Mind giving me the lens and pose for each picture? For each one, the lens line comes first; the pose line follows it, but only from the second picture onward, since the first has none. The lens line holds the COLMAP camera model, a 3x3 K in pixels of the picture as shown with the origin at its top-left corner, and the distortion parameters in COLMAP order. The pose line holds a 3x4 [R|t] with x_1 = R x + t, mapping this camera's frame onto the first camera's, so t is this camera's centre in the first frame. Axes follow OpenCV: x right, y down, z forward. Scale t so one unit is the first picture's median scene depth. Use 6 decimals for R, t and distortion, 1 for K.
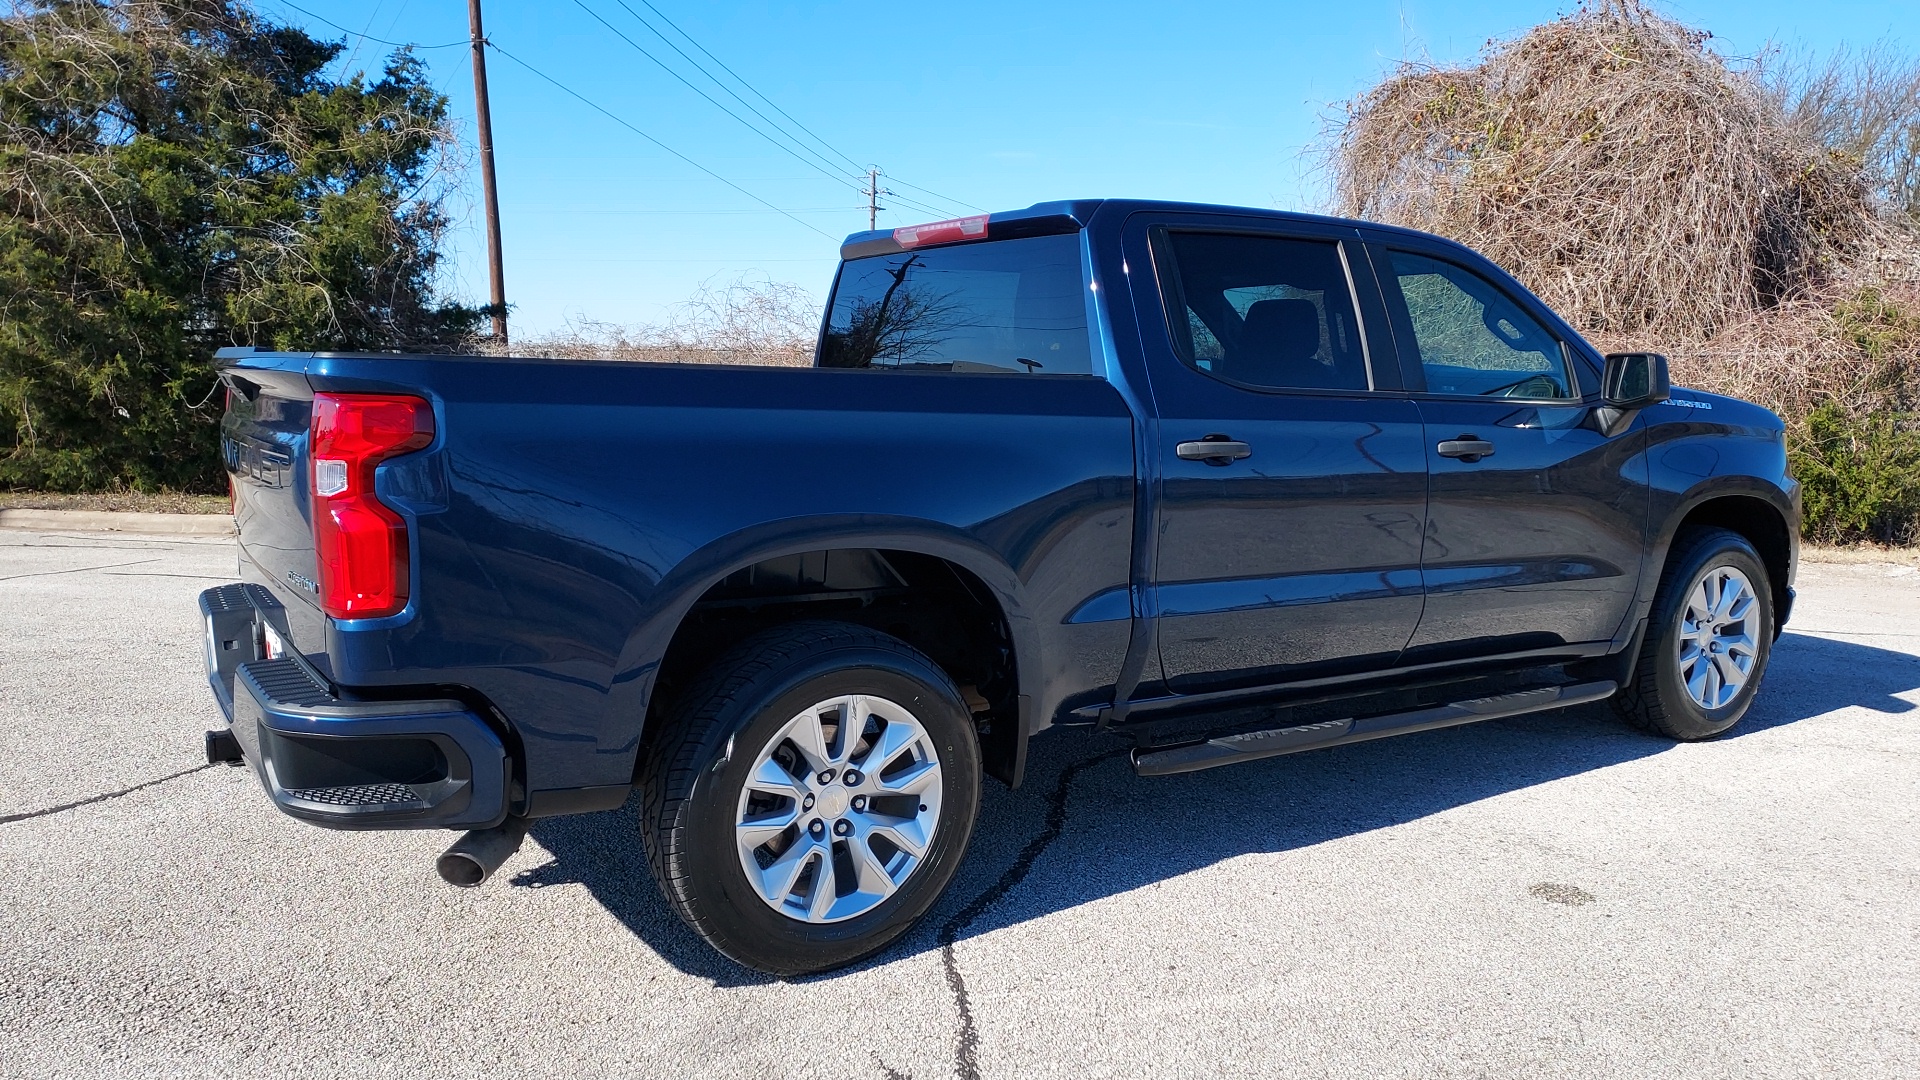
lens RADIAL K [[1391.6, 0, 960.4], [0, 1391.6, 521.7], [0, 0, 1]] dist [0.083386, -0.086200]
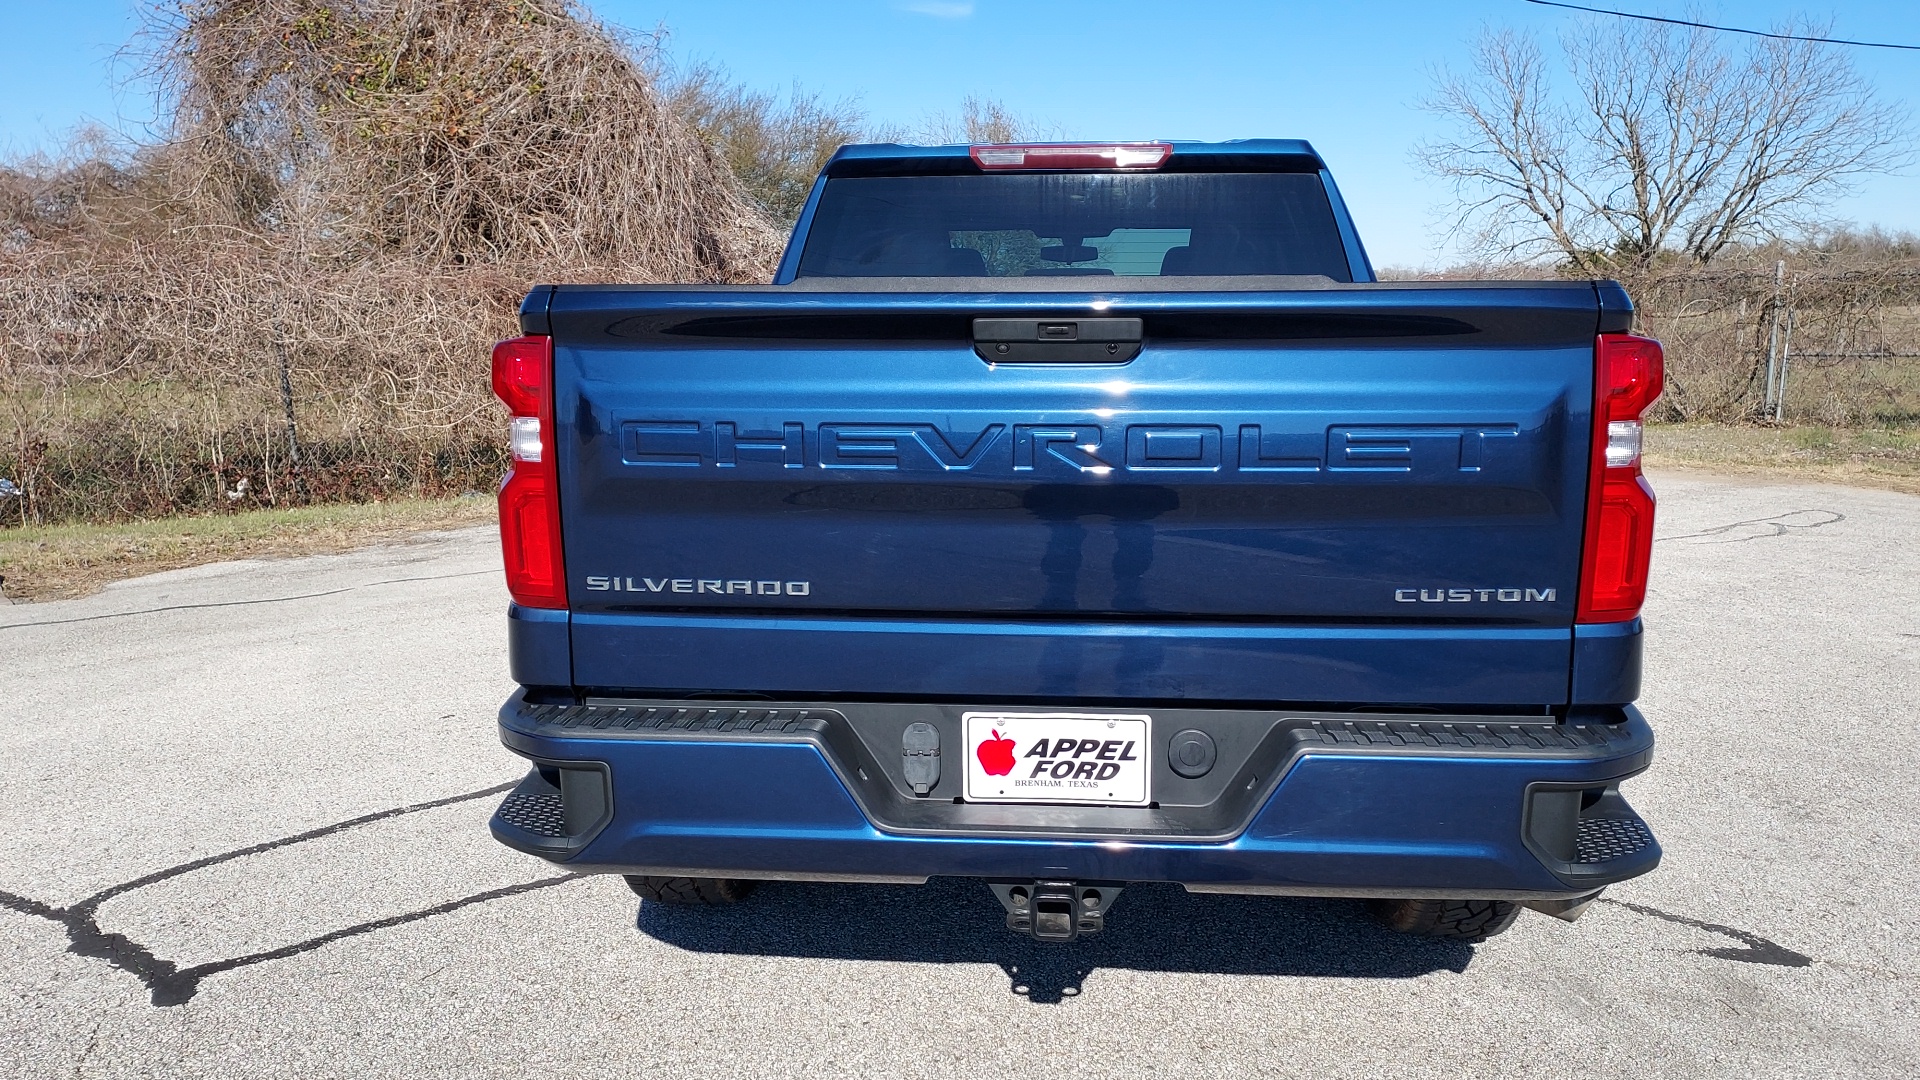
lens RADIAL K [[1391.6, 0, 960.4], [0, 1391.6, 521.7], [0, 0, 1]] dist [0.083386, -0.086200]
pose [[0.570707, -0.127310, 0.811225, -0.240929], [0.099033, 0.991369, 0.085910, -0.020292], [-0.815160, 0.031308, 0.578389, 0.174114]]
